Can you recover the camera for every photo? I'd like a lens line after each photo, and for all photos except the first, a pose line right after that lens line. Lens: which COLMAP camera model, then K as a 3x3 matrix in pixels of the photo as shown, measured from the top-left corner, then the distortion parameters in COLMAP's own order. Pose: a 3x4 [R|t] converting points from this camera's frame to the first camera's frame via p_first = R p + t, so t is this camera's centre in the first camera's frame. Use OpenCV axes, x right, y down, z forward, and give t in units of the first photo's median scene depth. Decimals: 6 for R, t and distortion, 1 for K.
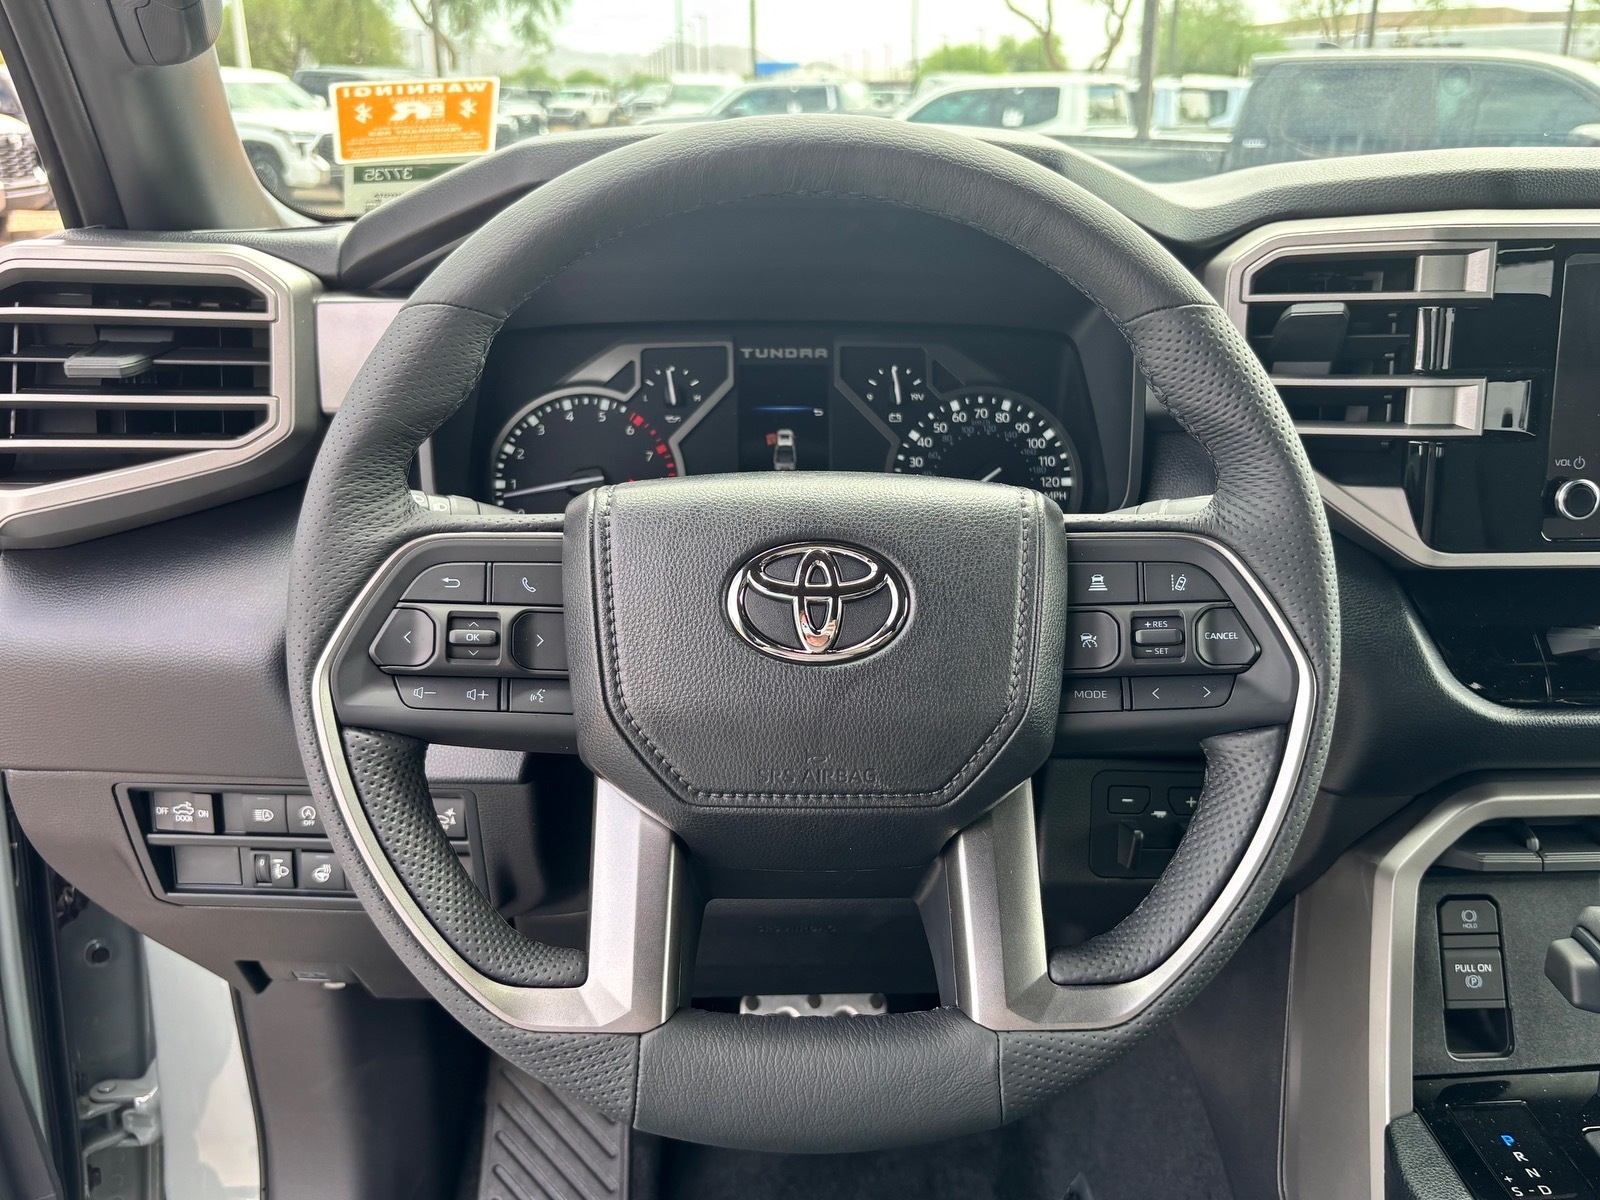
lens RADIAL K [[1324.0, 0, 800.0], [0, 1324.0, 600.0], [0, 0, 1]] dist [0.094937, -0.345061]
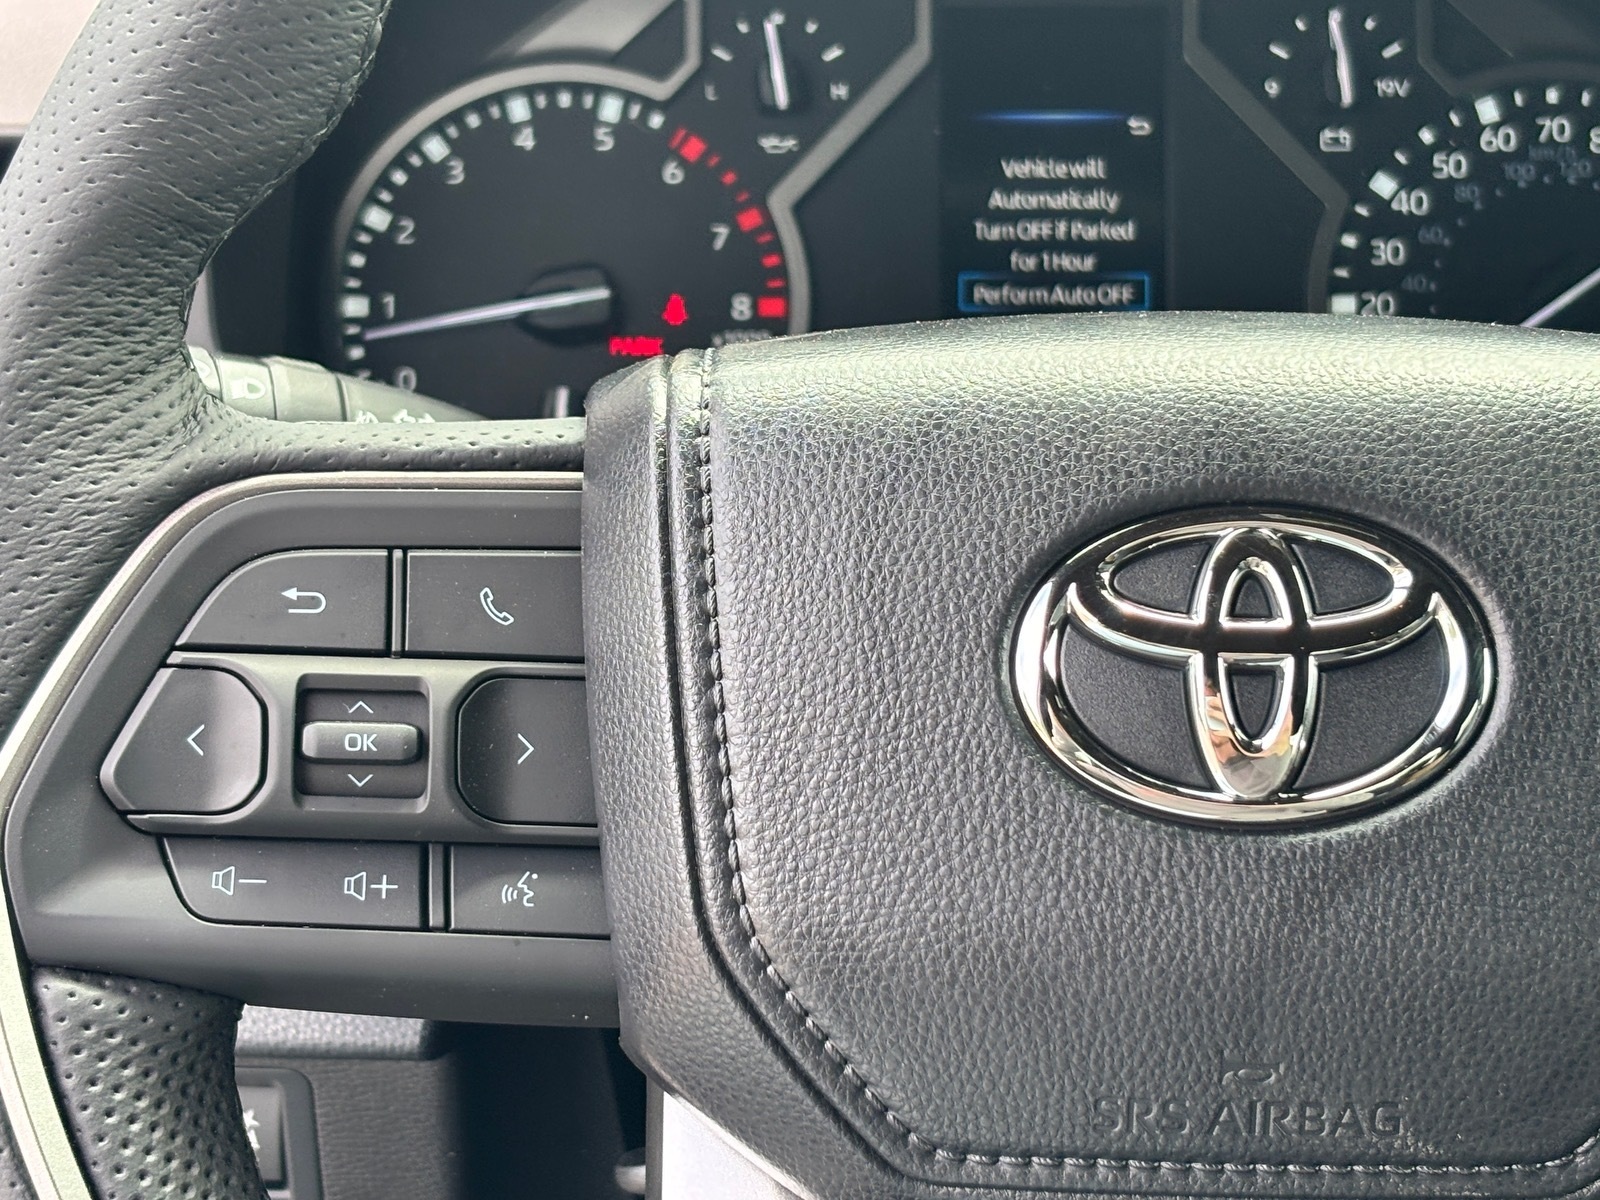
lens RADIAL K [[3160.7, 0, 822.2], [0, 3160.7, 627.5], [0, 0, 1]] dist [0.190660, -1.431957]
pose [[0.998579, 0.009102, -0.052515, -0.059614], [-0.007639, 0.999579, 0.027992, -0.032831], [0.052748, -0.027551, 0.998228, 0.069625]]
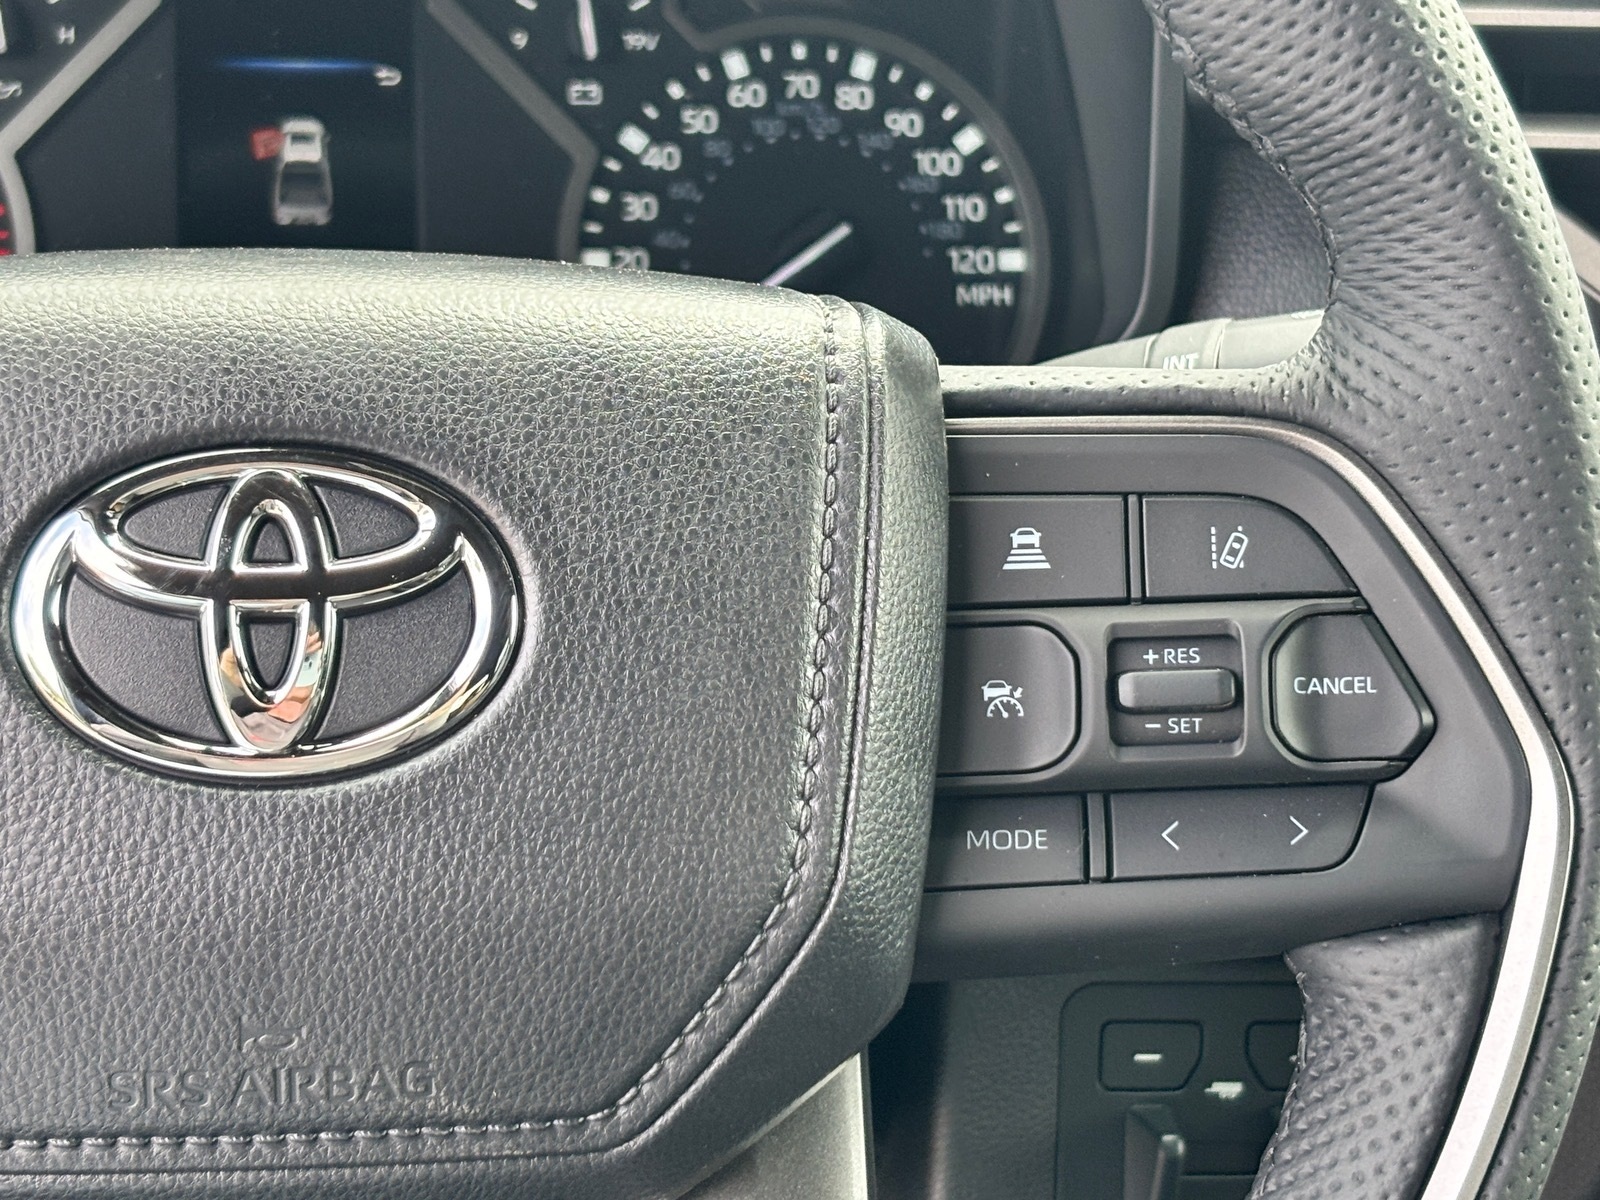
lens RADIAL K [[3144.7, 0, 832.2], [0, 3144.7, 601.1], [0, 0, 1]] dist [0.292235, -1.638487]
pose [[0.992819, -0.009910, 0.119218, 0.060043], [0.006626, 0.999588, 0.027917, -0.024249], [-0.119446, -0.026926, 0.992476, 0.100781]]
